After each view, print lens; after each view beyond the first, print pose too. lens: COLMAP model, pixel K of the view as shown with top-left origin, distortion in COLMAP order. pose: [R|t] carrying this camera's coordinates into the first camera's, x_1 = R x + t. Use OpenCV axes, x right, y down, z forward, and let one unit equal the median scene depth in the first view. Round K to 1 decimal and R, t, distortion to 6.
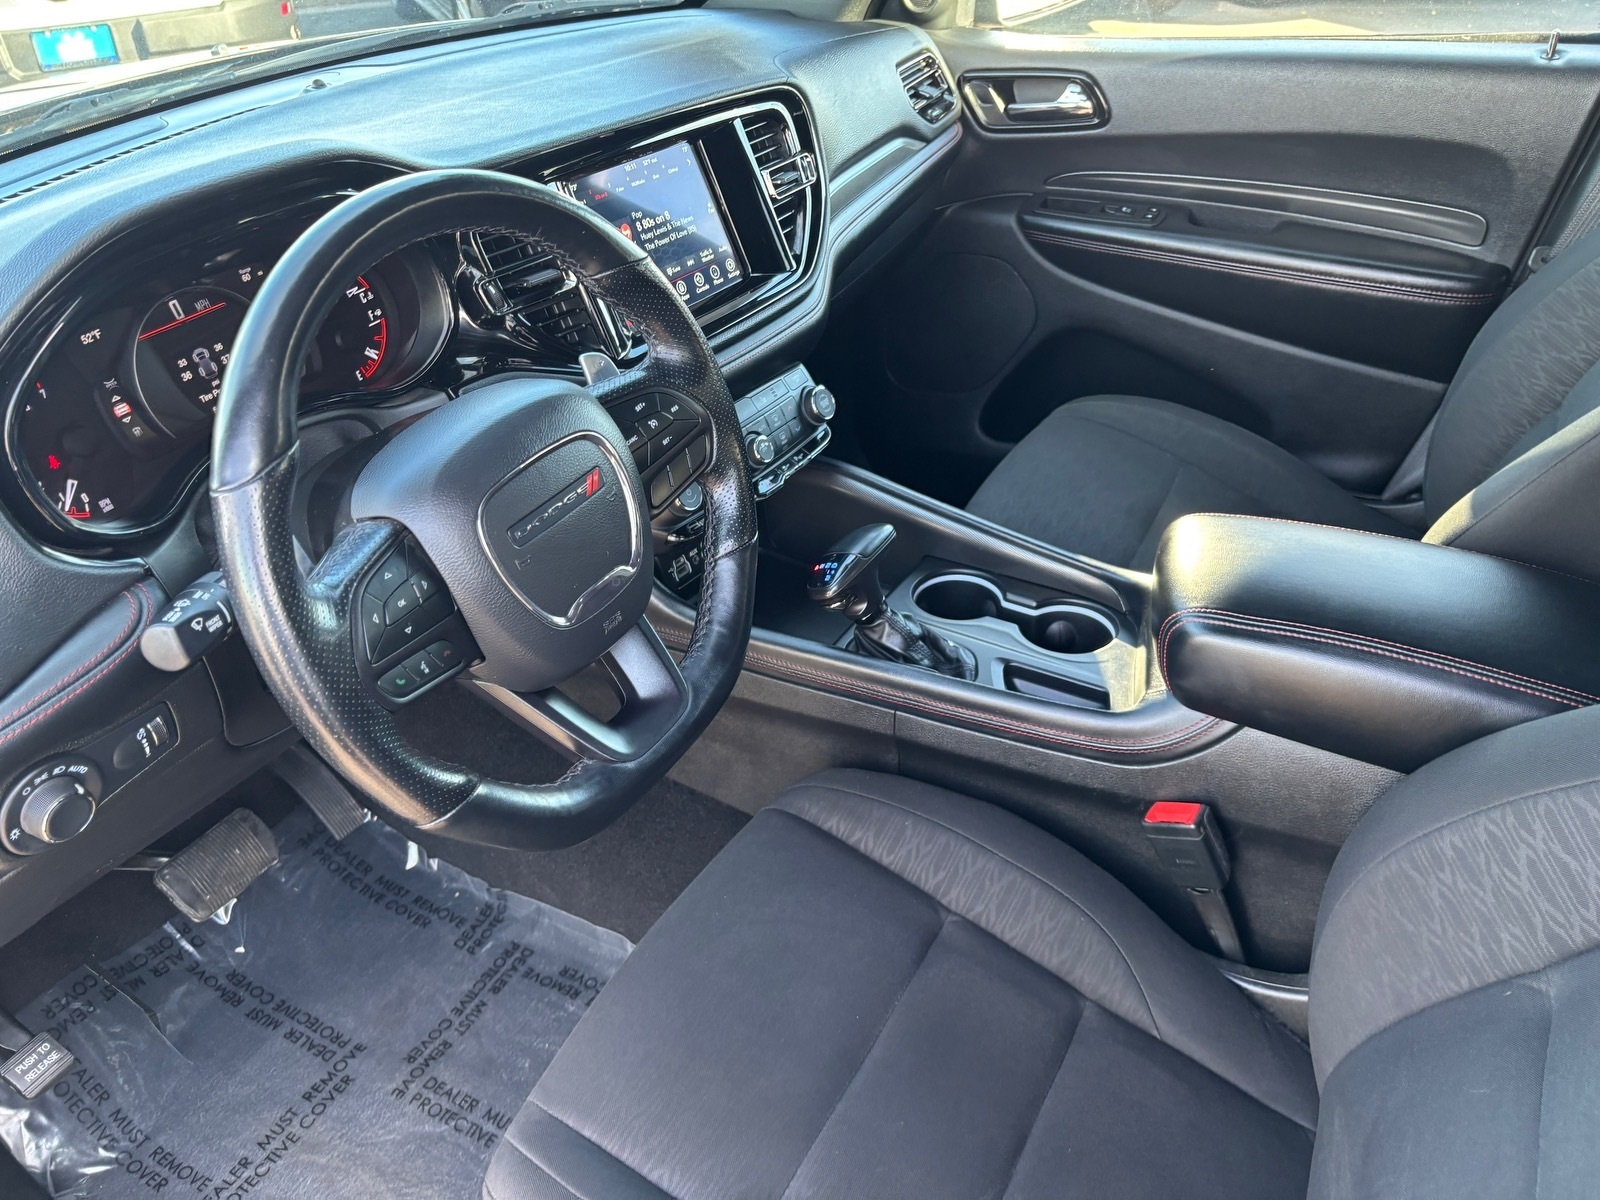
lens RADIAL K [[1219.8, 0, 796.5], [0, 1219.8, 589.1], [0, 0, 1]] dist [0.016638, -0.034396]
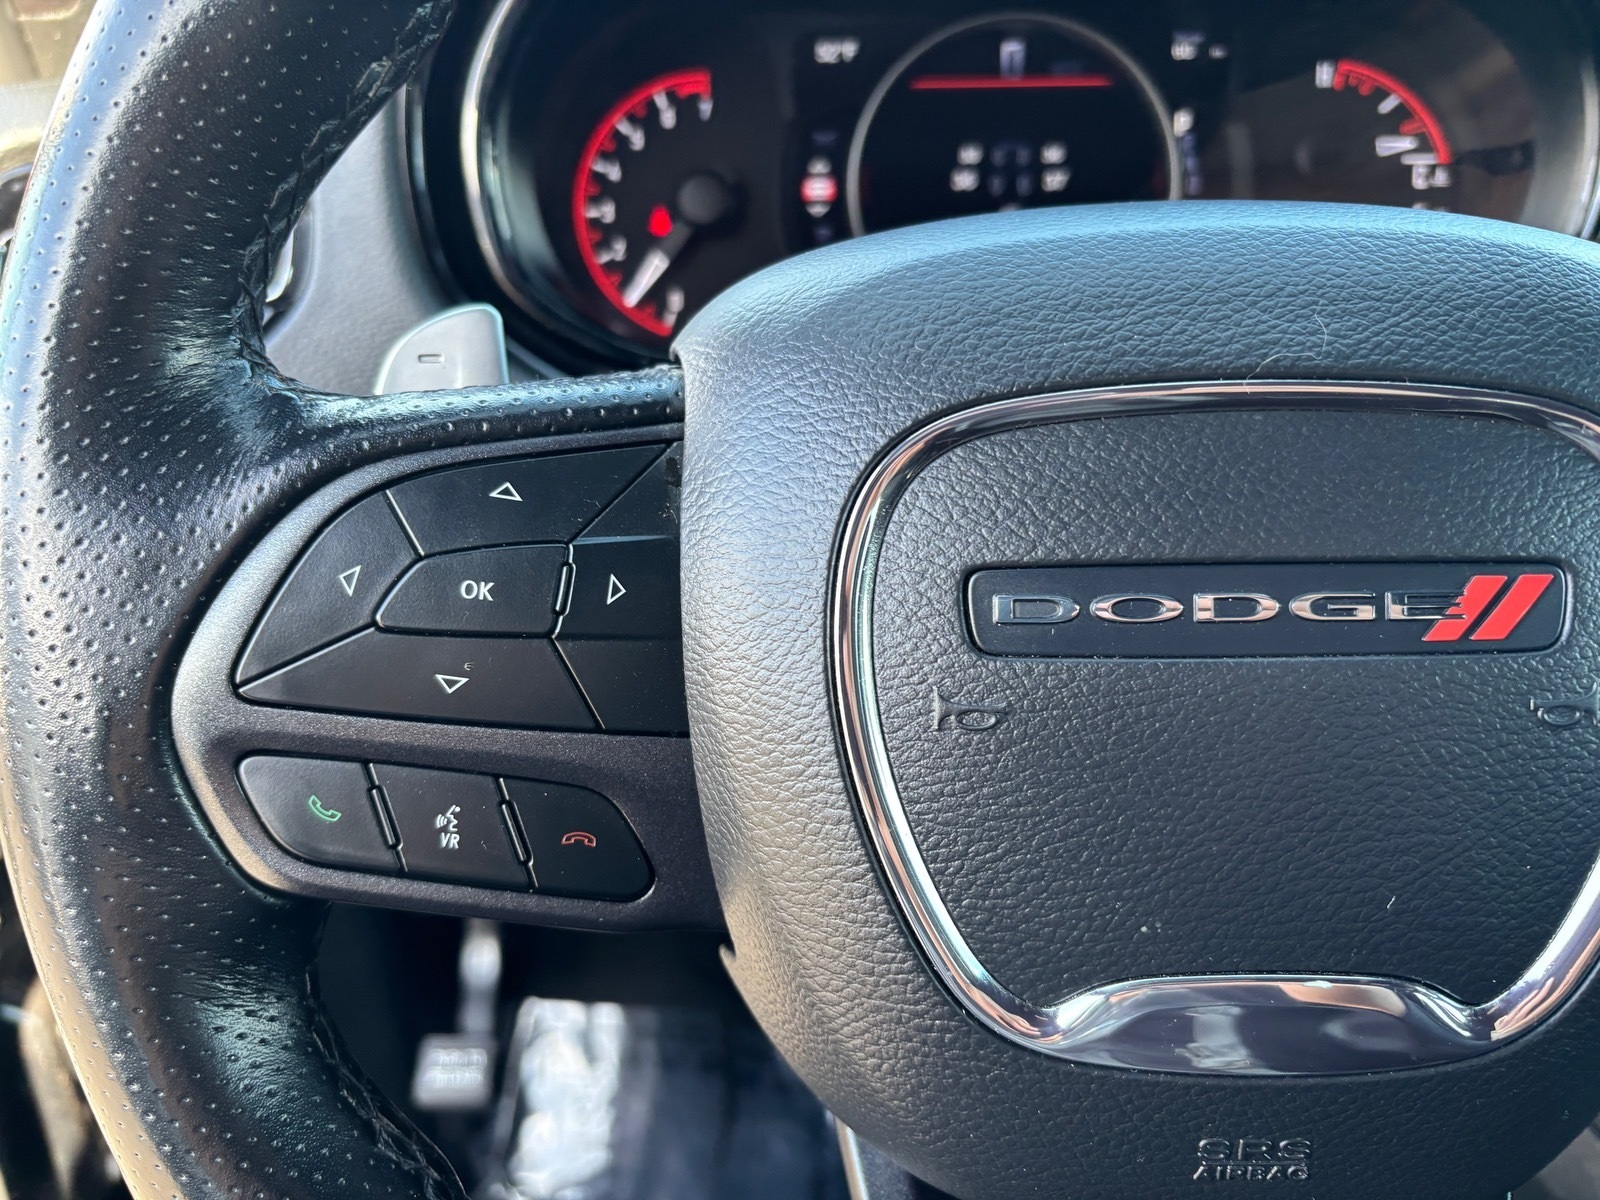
lens RADIAL K [[1219.8, 0, 799.4], [0, 1219.8, 600.3], [0, 0, 1]] dist [0.016638, -0.034396]
pose [[0.476724, 0.374362, -0.795354, -0.039599], [-0.496717, 0.861212, 0.107635, -0.032751], [0.725263, 0.343753, 0.596512, 0.549904]]
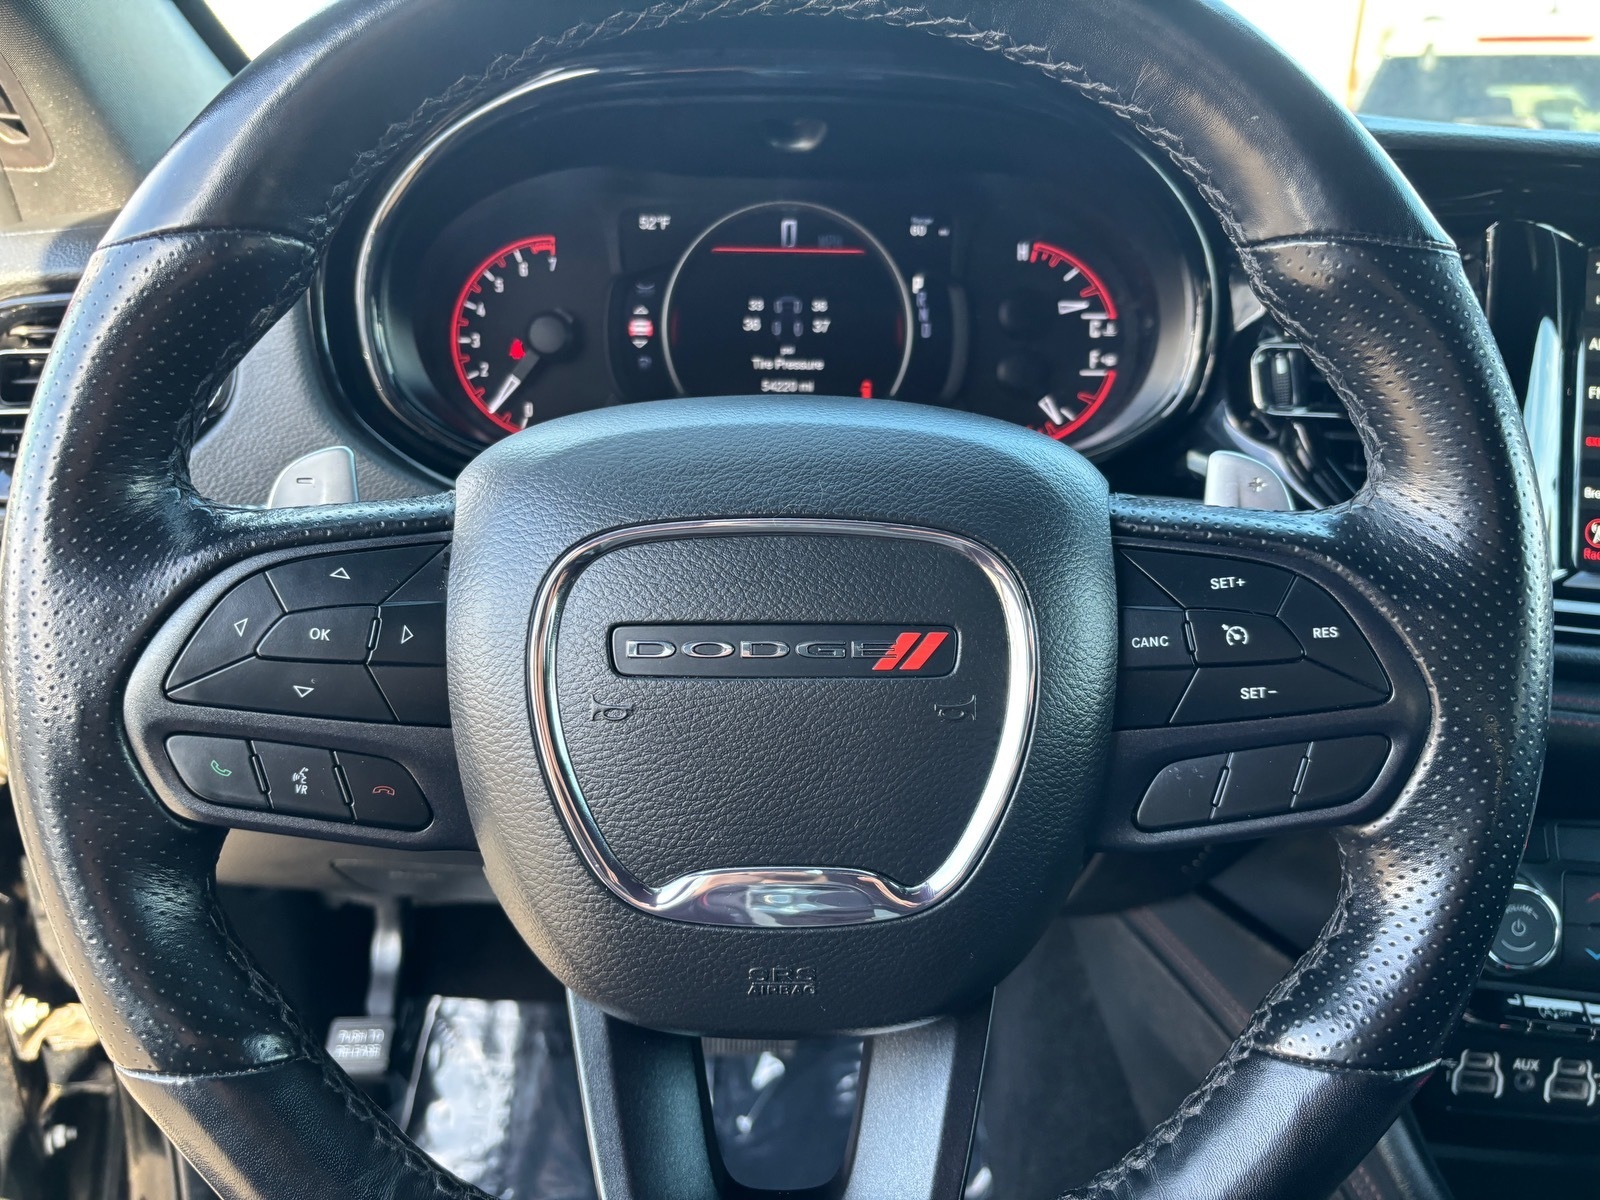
lens RADIAL K [[1219.8, 0, 823.9], [0, 1219.8, 612.9], [0, 0, 1]] dist [0.016638, -0.034396]
pose [[0.513273, 0.360769, -0.778715, 0.086953], [-0.511866, 0.856992, 0.059648, -0.076470], [0.688872, 0.367982, 0.624536, 0.519935]]
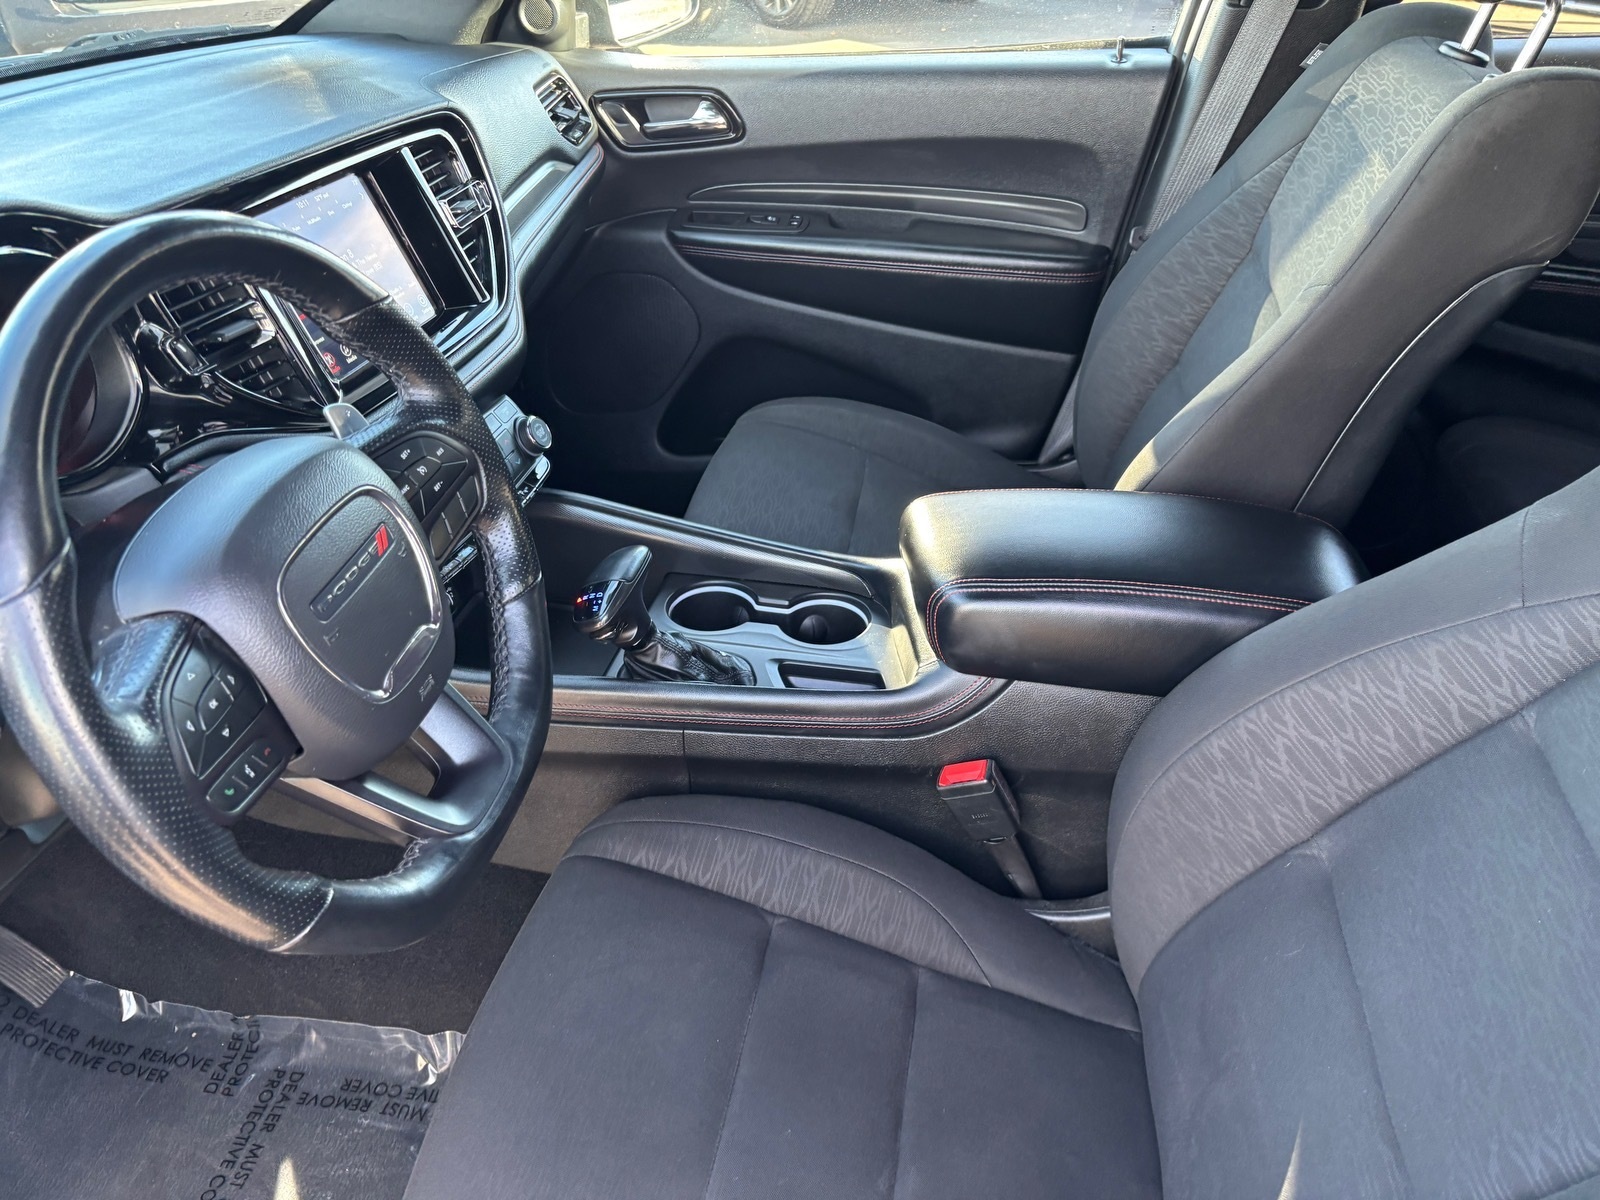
lens RADIAL K [[1219.8, 0, 799.1], [0, 1219.8, 591.5], [0, 0, 1]] dist [0.016638, -0.034396]
pose [[0.940198, -0.155340, 0.303145, -0.111896], [0.160044, 0.987065, 0.009425, -0.005602], [-0.300687, 0.039656, 0.952898, 0.021565]]
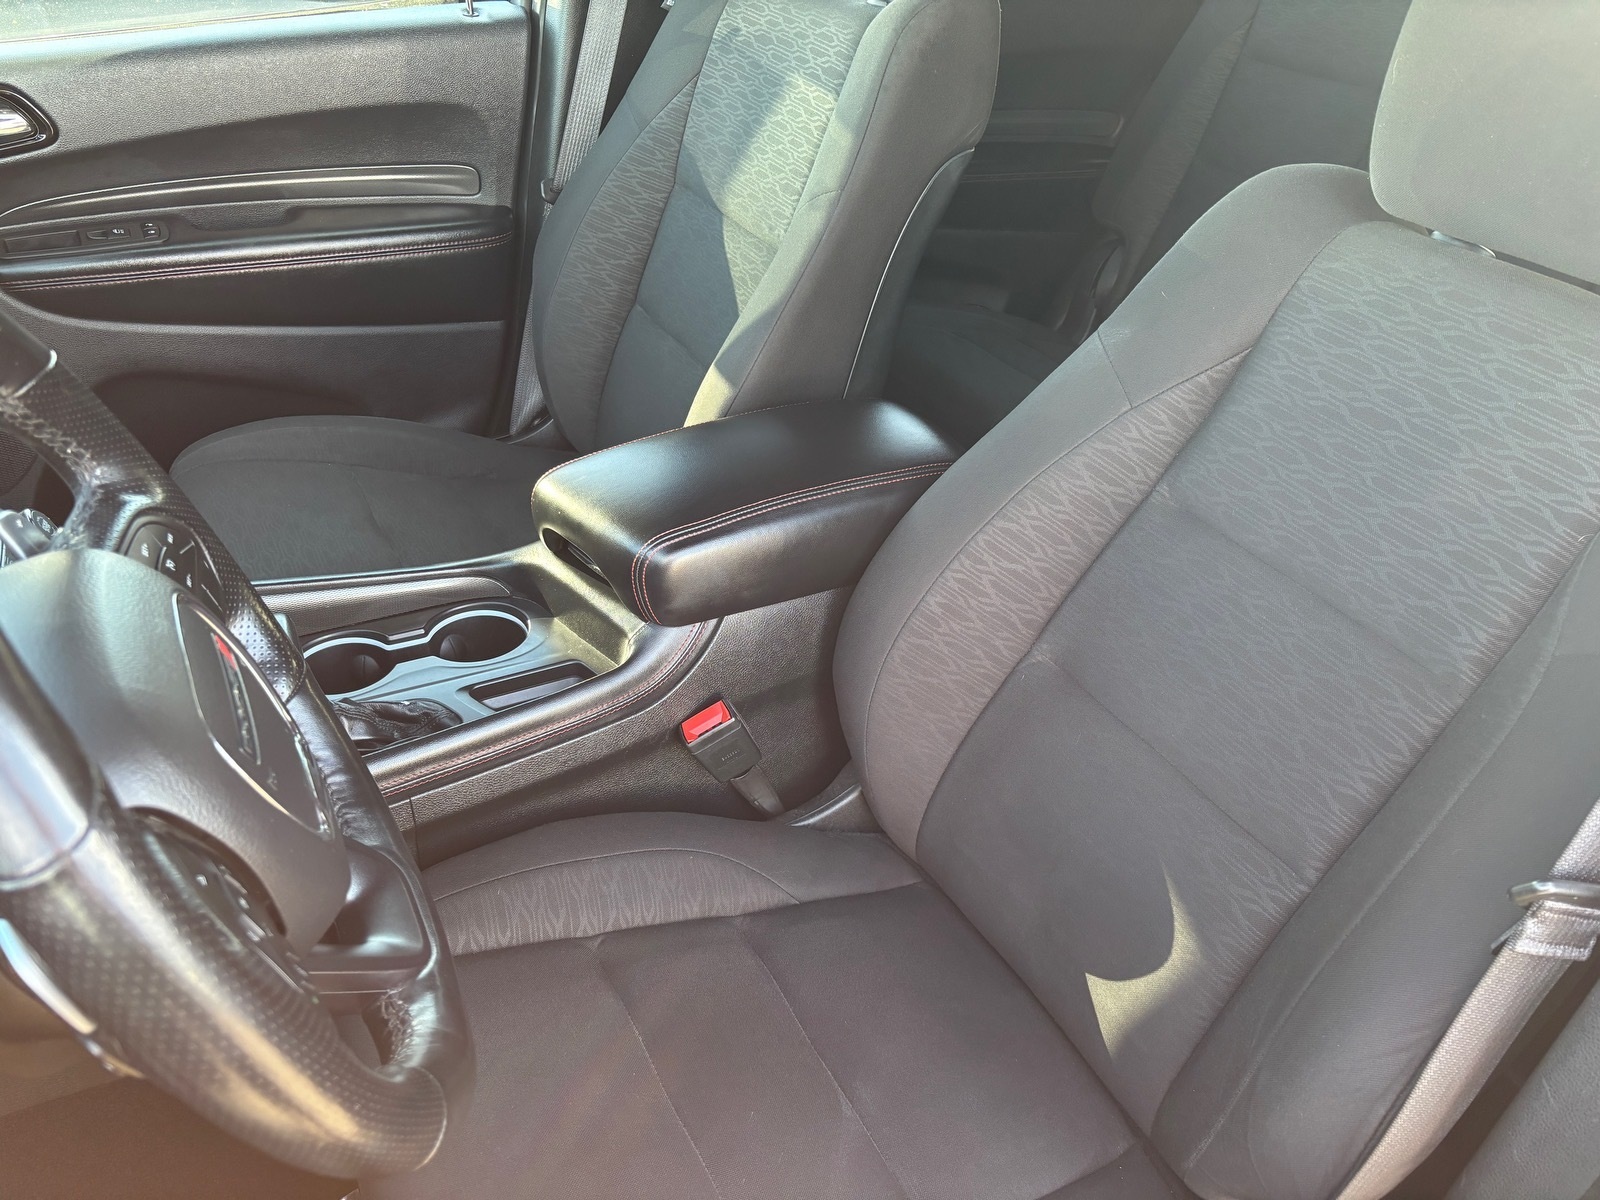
lens RADIAL K [[1219.8, 0, 794.6], [0, 1219.8, 595.0], [0, 0, 1]] dist [0.016638, -0.034396]
pose [[0.526302, -0.417088, 0.740975, -0.350663], [0.418646, 0.885596, 0.201136, -0.085467], [-0.740095, 0.204348, 0.640703, 0.216820]]
